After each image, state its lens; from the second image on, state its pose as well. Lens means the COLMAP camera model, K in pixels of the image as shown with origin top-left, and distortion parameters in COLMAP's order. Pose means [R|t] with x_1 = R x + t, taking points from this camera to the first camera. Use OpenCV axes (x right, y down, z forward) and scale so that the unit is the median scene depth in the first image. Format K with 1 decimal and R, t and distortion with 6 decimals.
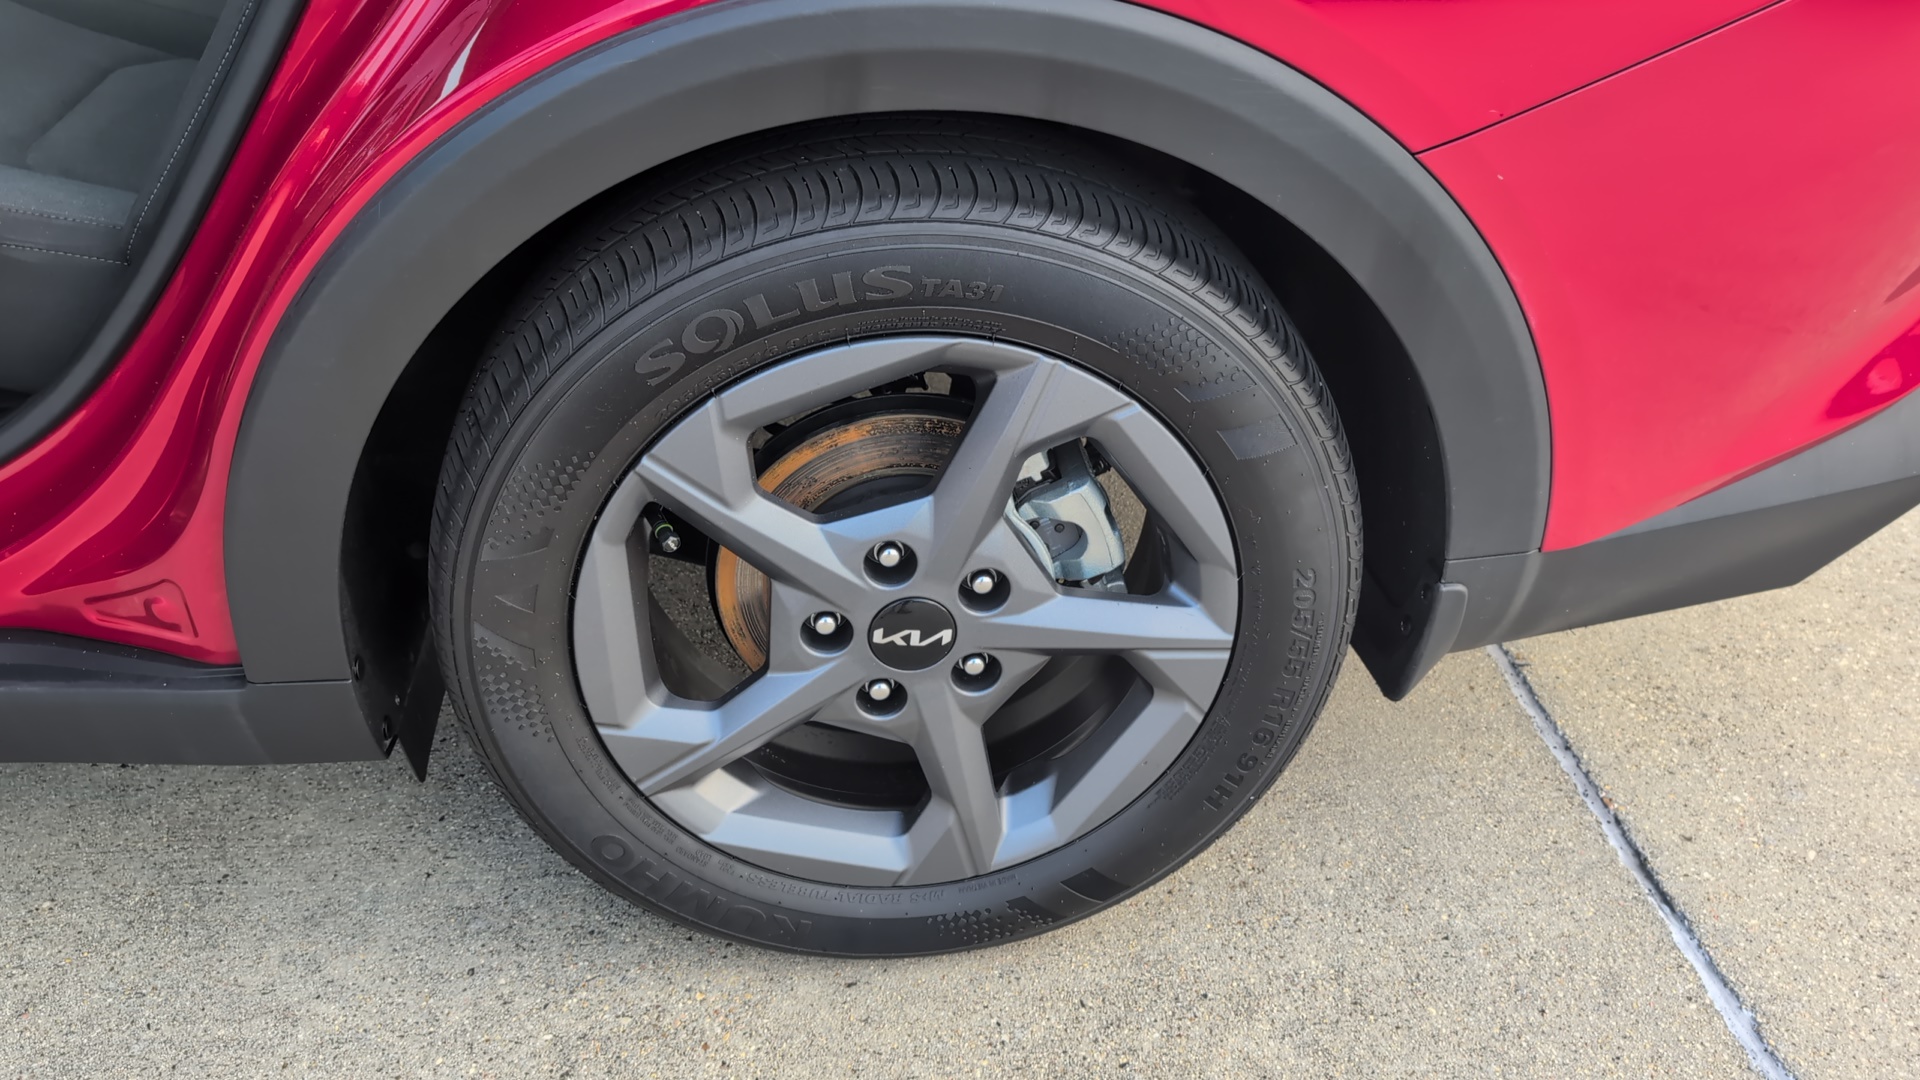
lens RADIAL K [[1613.7, 0, 957.6], [0, 1613.7, 568.8], [0, 0, 1]] dist [0.033726, -0.046871]
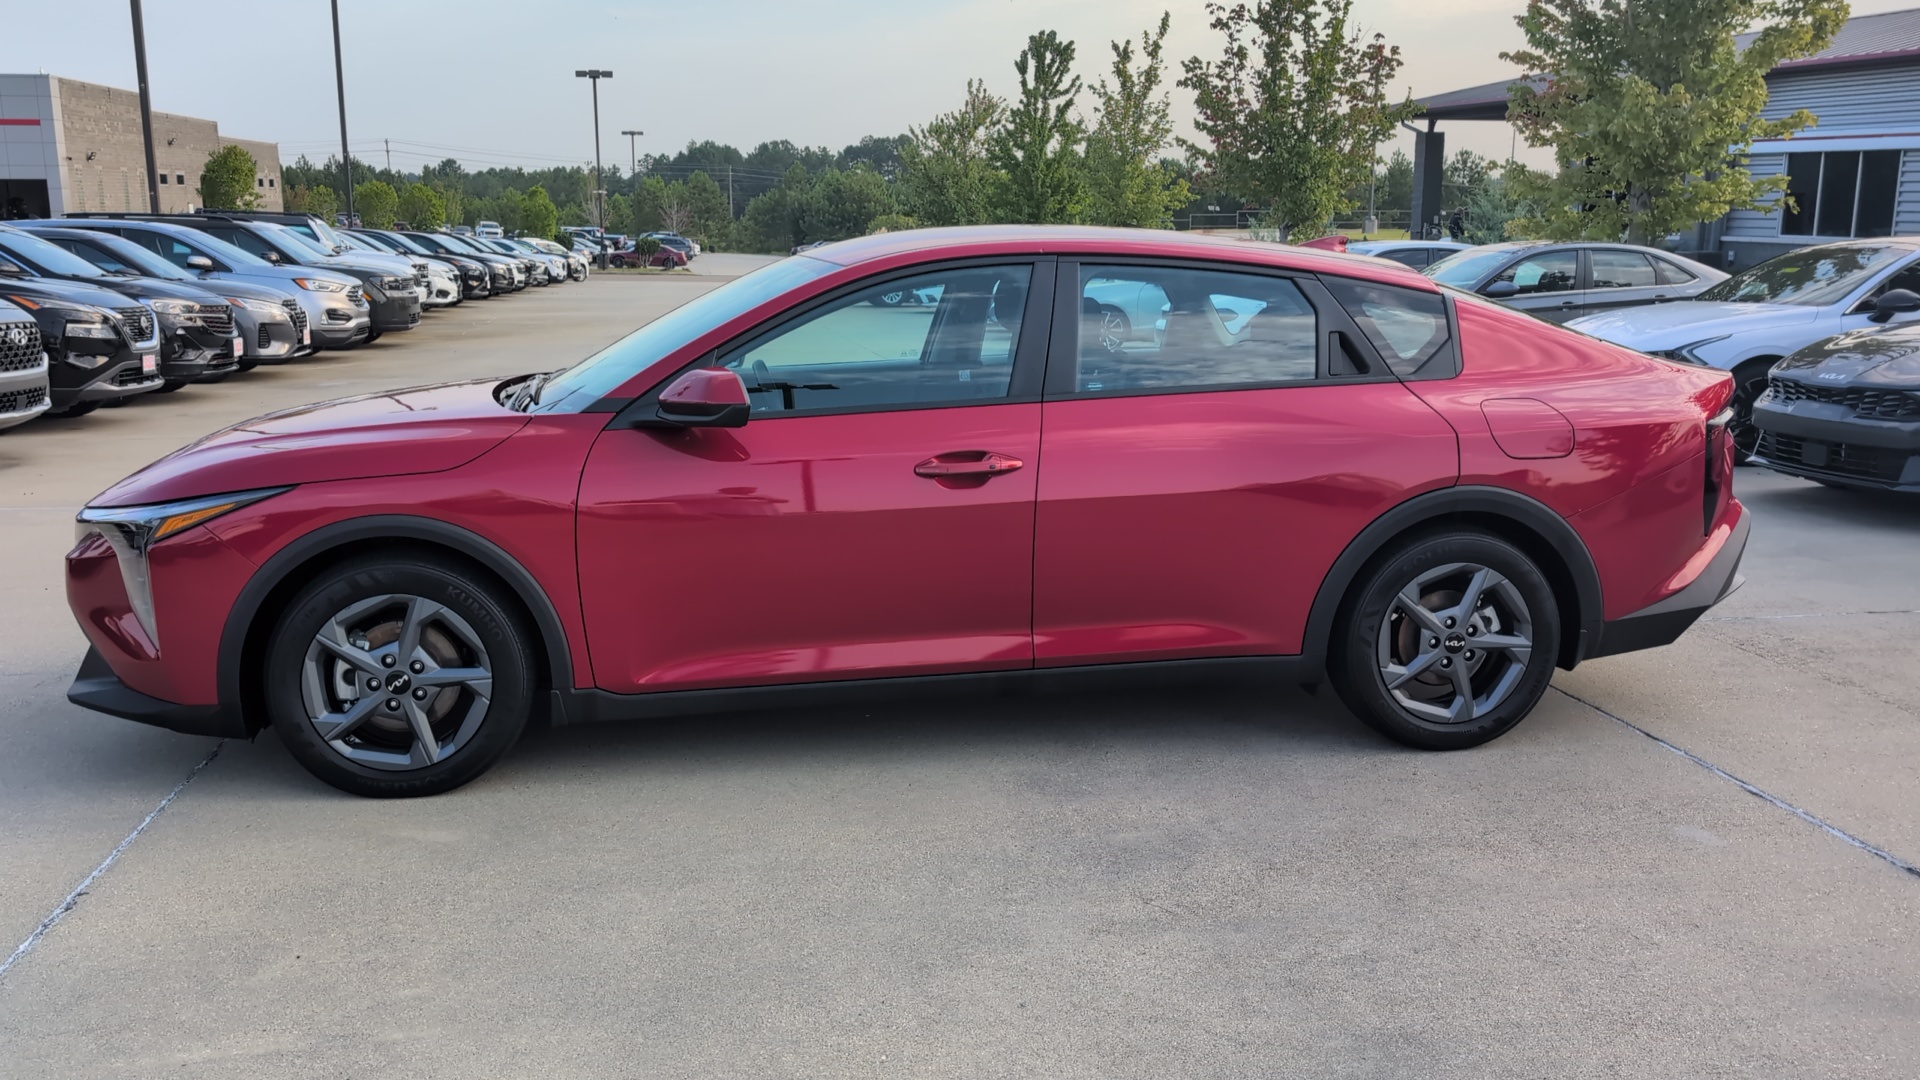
lens RADIAL K [[1613.7, 0, 957.6], [0, 1613.7, 568.8], [0, 0, 1]] dist [0.033726, -0.046871]
pose [[0.998618, -0.035892, 0.038384, -1.417996], [0.048082, 0.918808, -0.391766, 1.395704], [-0.021206, 0.393071, 0.919264, -2.771616]]
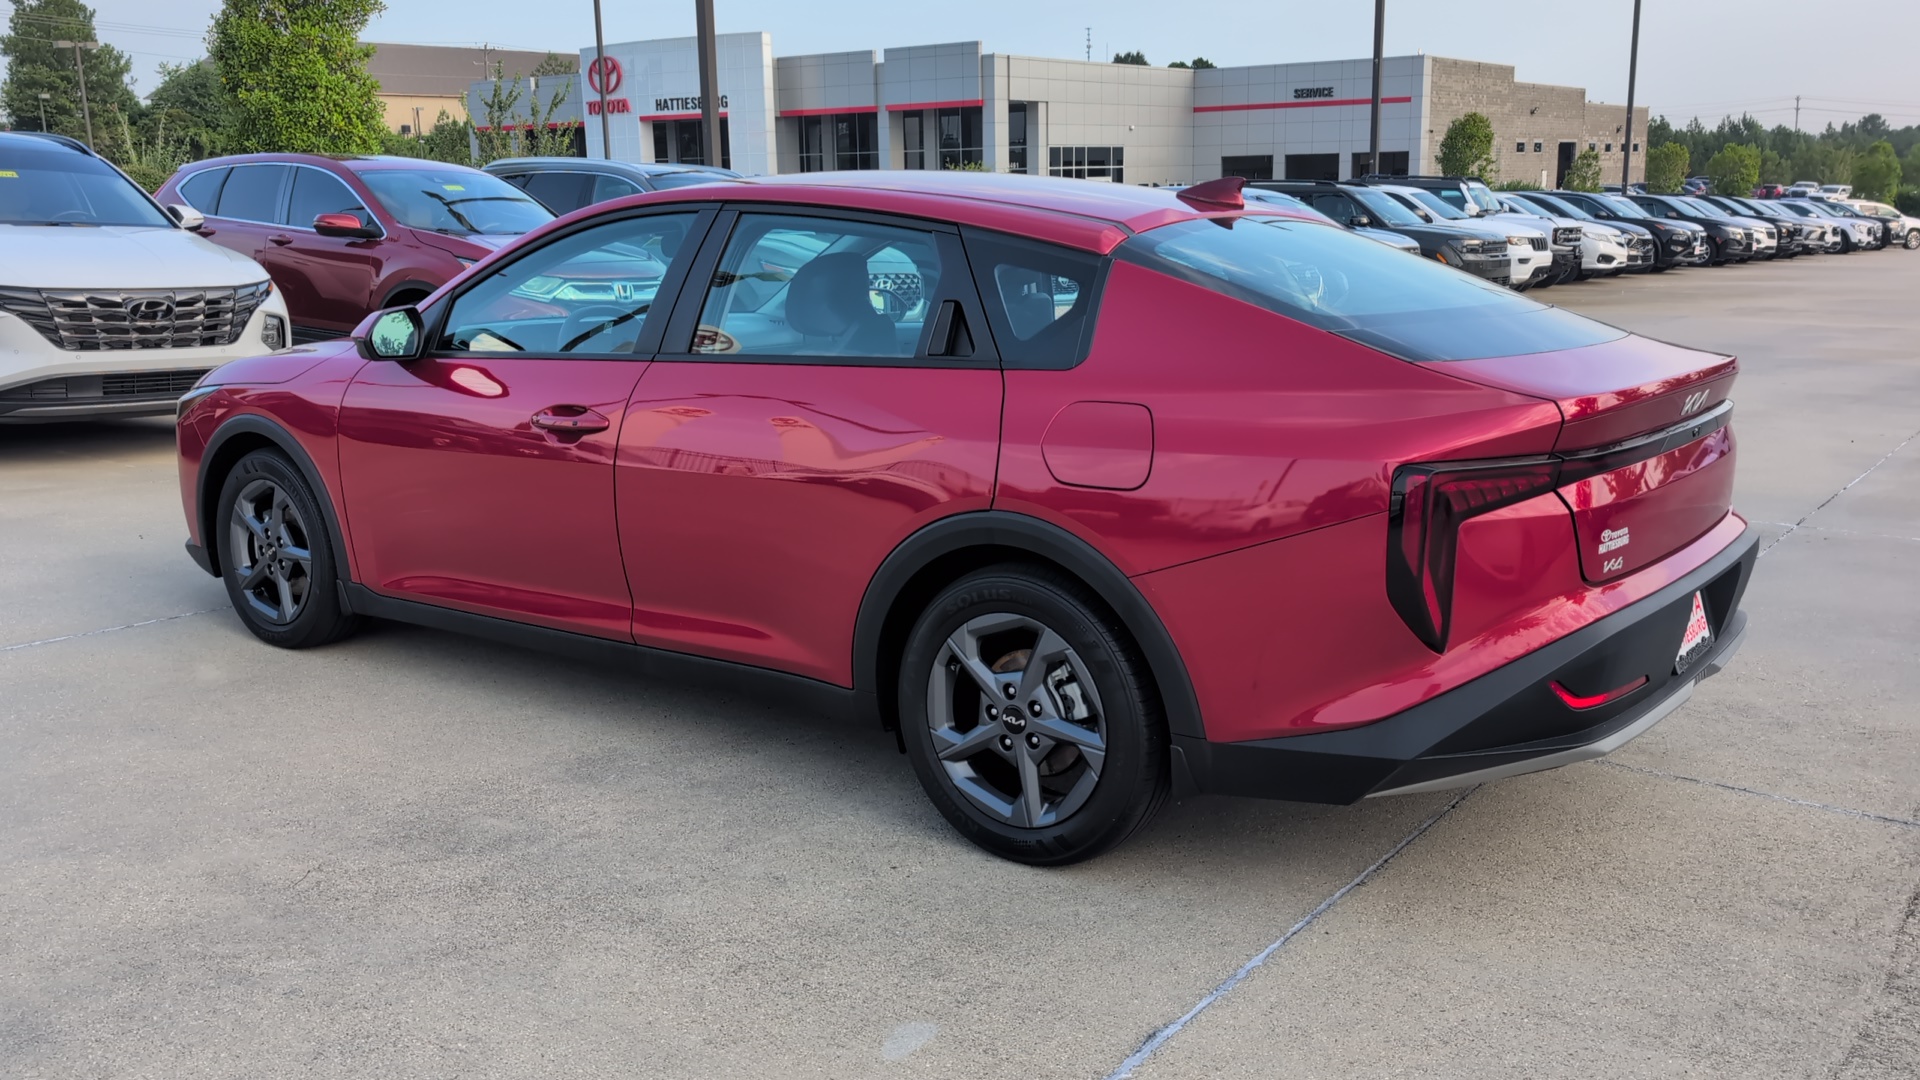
lens RADIAL K [[1613.7, 0, 957.6], [0, 1613.7, 568.8], [0, 0, 1]] dist [0.033726, -0.046871]
pose [[0.722665, 0.118626, -0.680942, 1.913906], [-0.371693, 0.897289, -0.238153, 0.544338], [0.582751, 0.425206, 0.692532, -1.275349]]
